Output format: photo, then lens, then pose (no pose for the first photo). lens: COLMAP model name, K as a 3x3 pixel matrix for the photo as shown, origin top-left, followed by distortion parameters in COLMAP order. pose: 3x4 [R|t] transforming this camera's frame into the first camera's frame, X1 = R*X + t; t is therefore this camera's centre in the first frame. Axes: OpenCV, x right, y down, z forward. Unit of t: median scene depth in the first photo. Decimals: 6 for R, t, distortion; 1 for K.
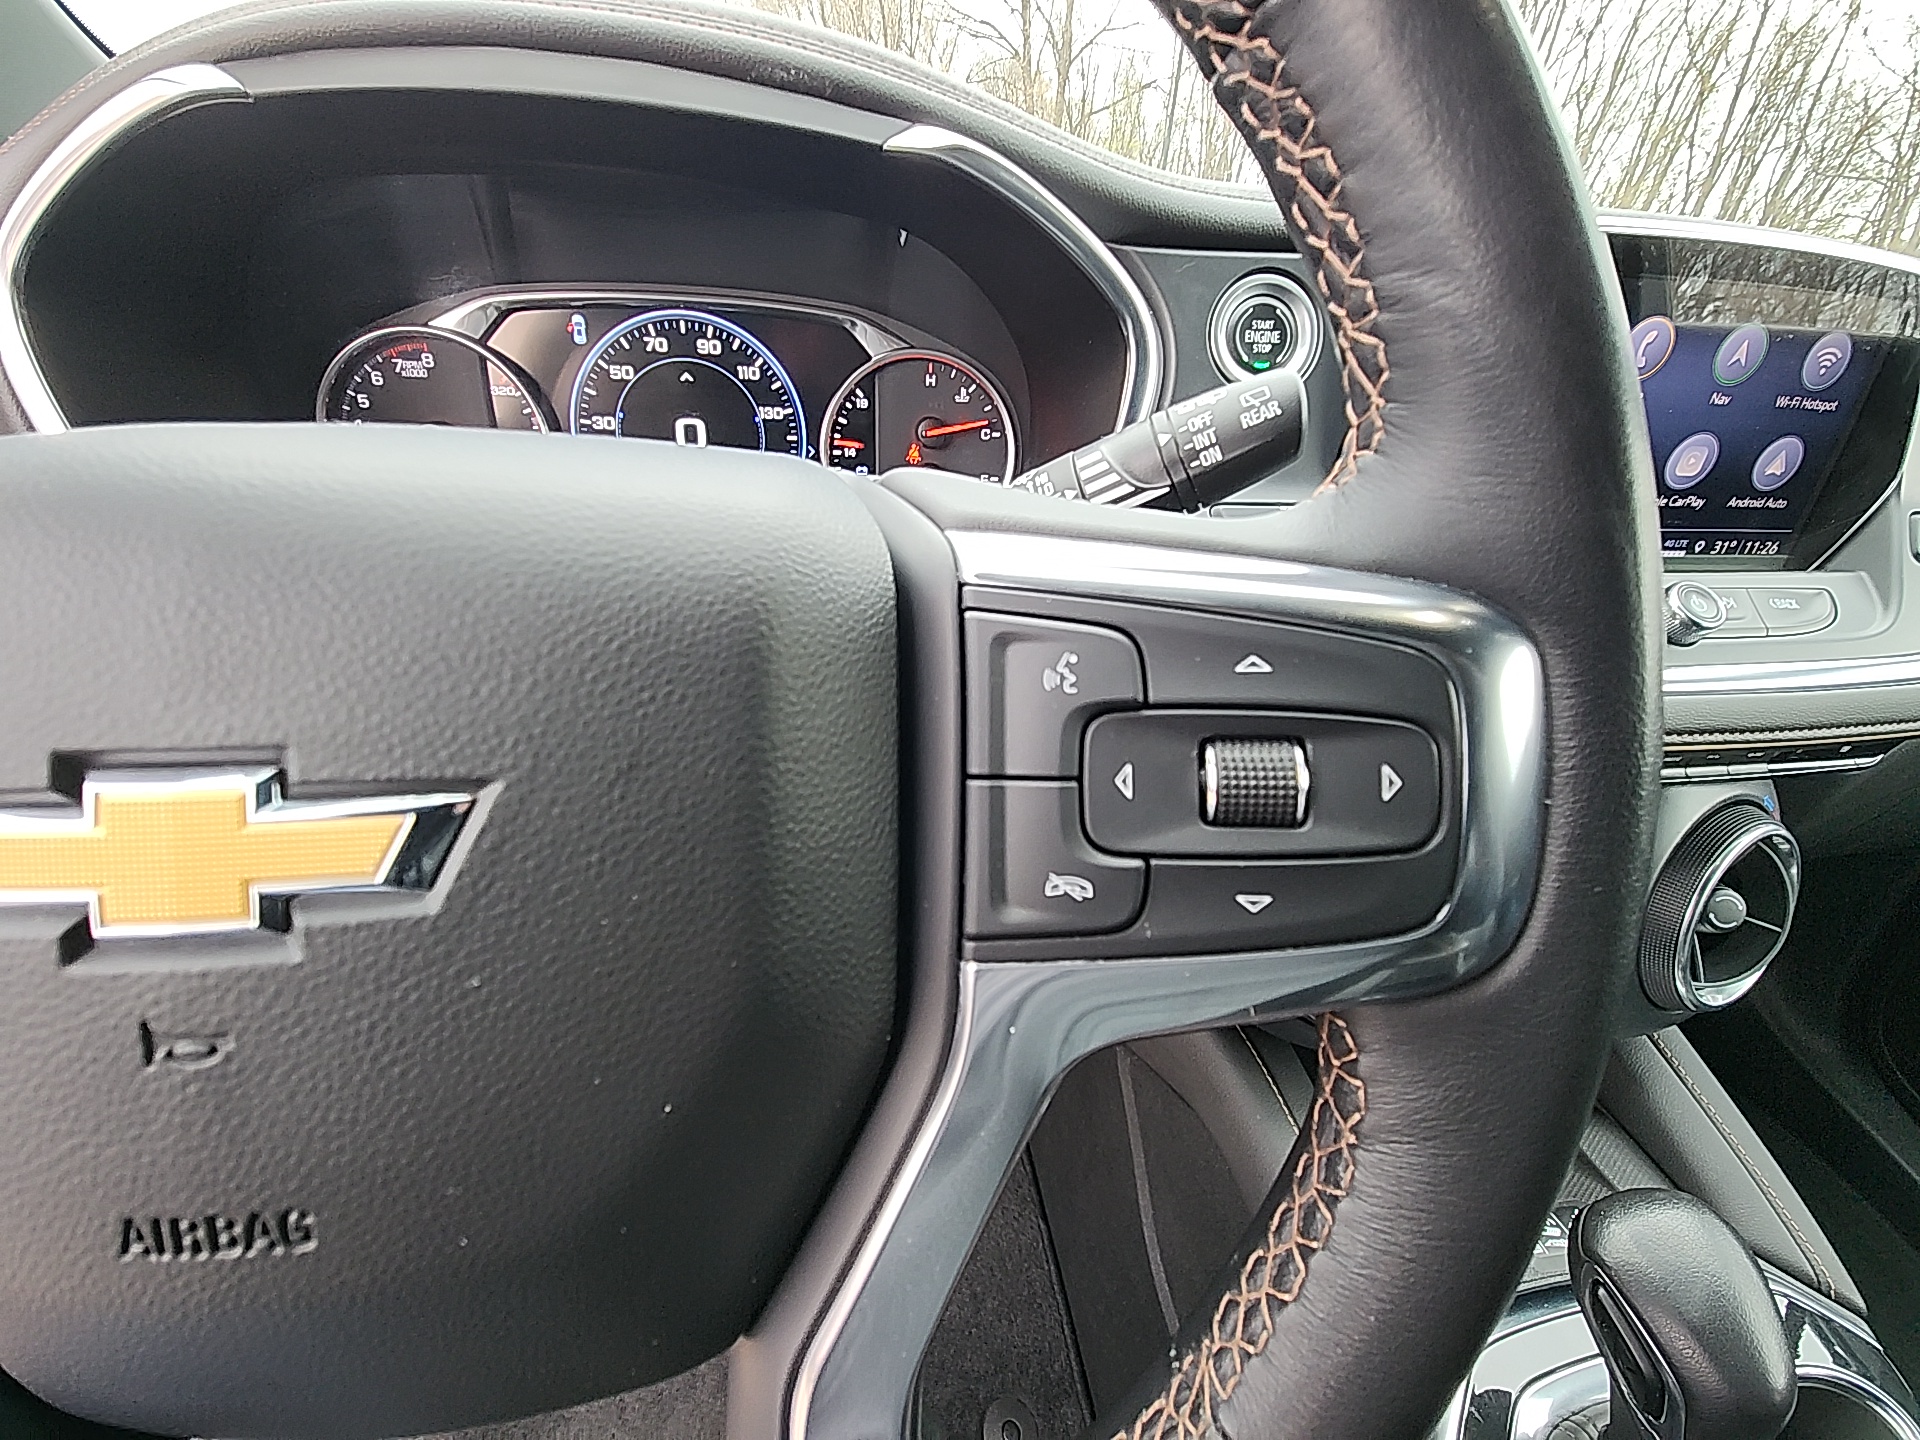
lens RADIAL K [[761.5, 0, 951.3], [0, 761.5, 719.0], [0, 0, 1]] dist [0.013774, -0.011675]
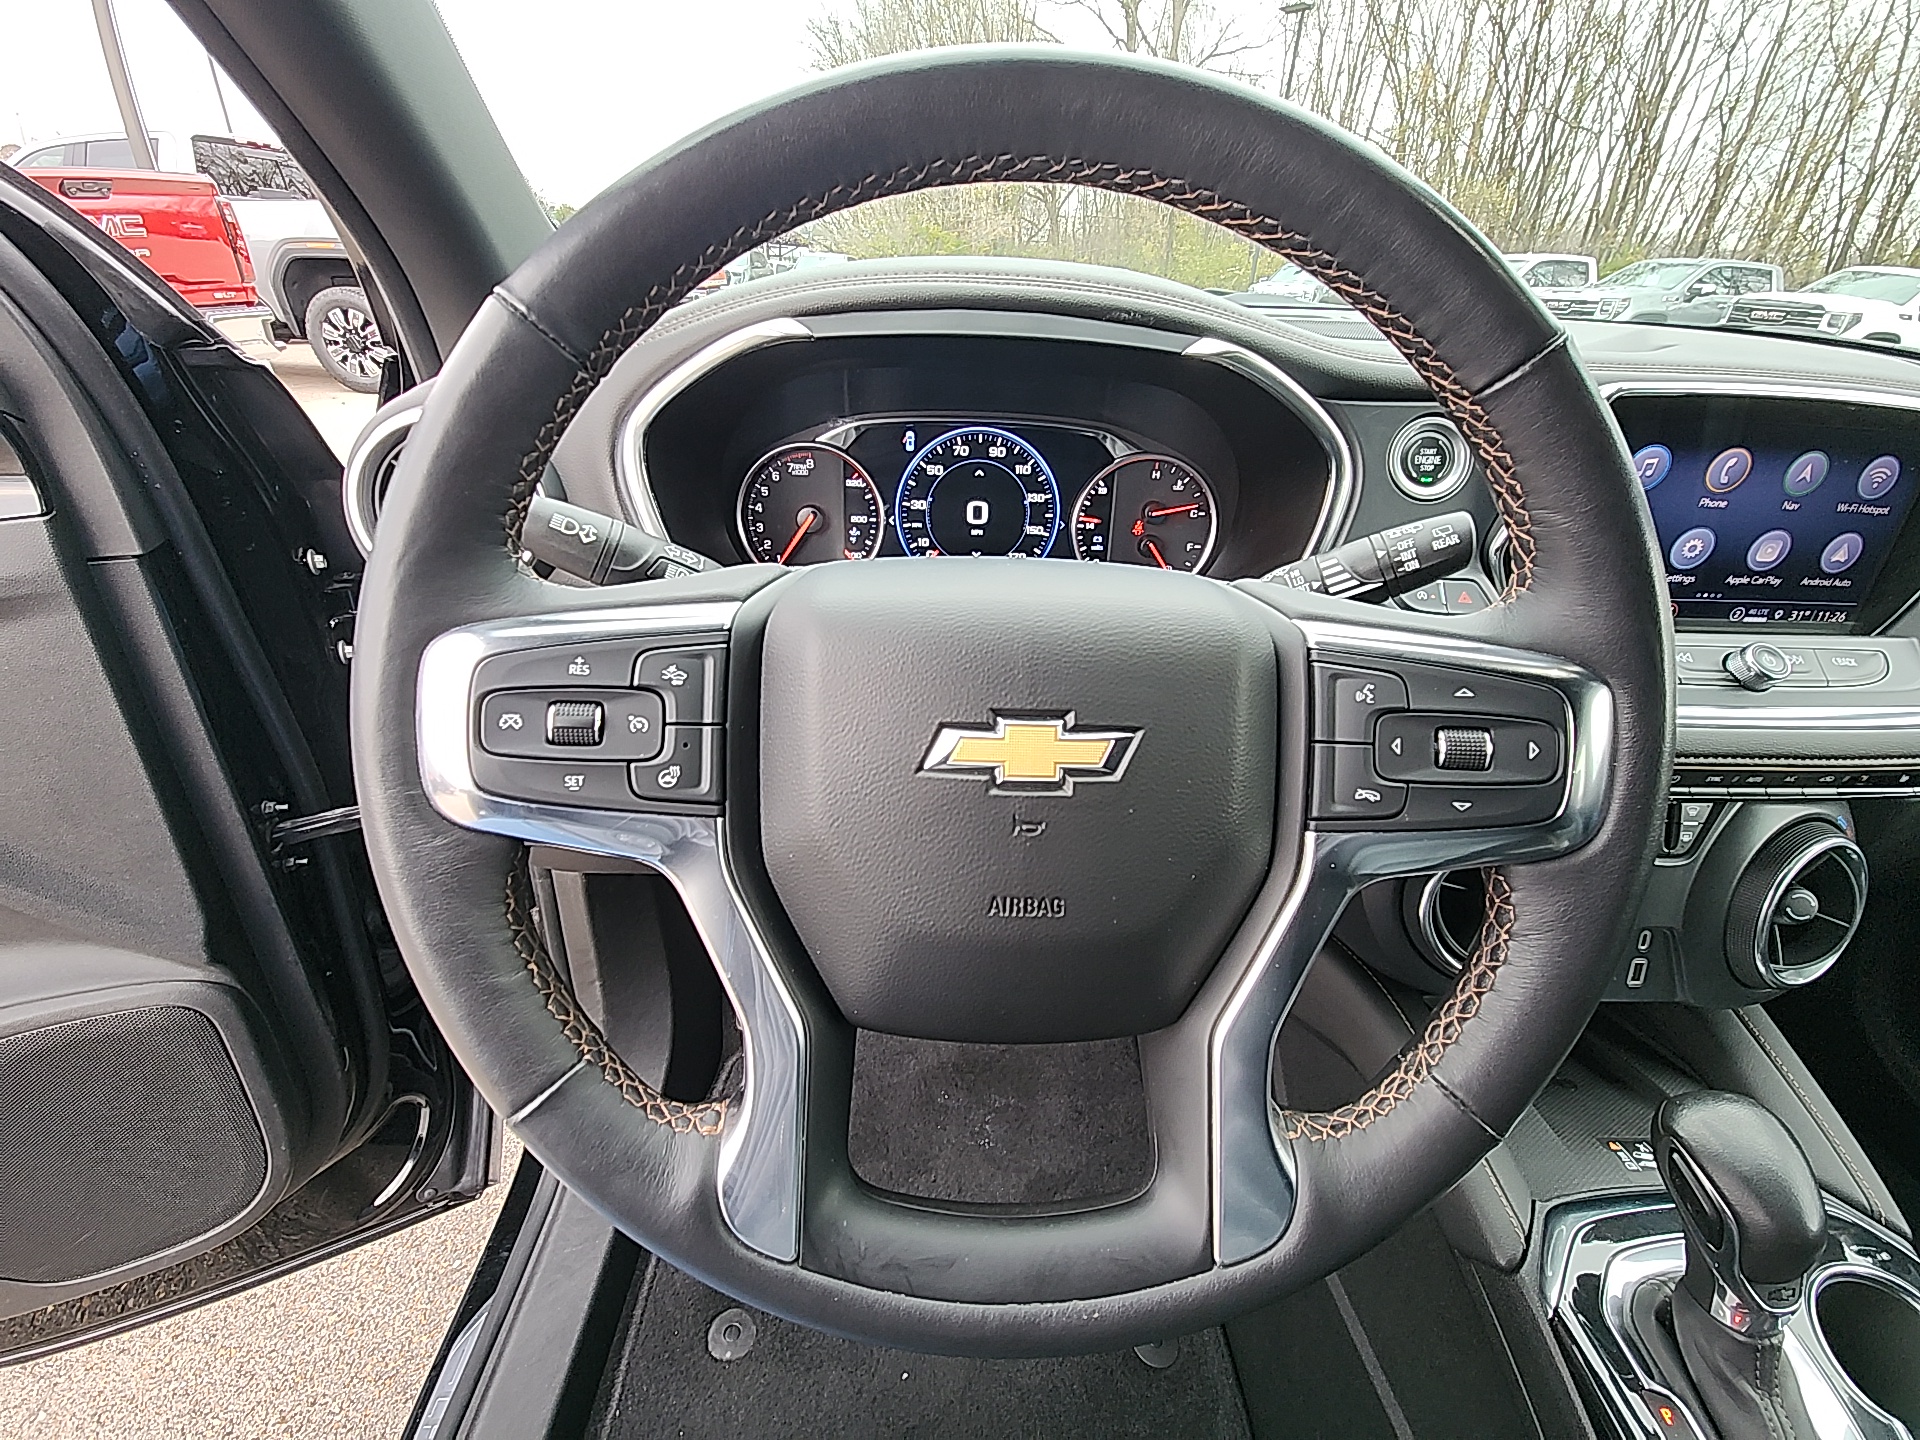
lens RADIAL K [[761.6, 0, 946.6], [0, 761.6, 713.4], [0, 0, 1]] dist [0.019147, -0.016656]
pose [[0.993447, 0.039696, -0.107182, -0.253072], [-0.042925, 0.998686, -0.027995, 0.033840], [0.105930, 0.032413, 0.993845, -0.397683]]
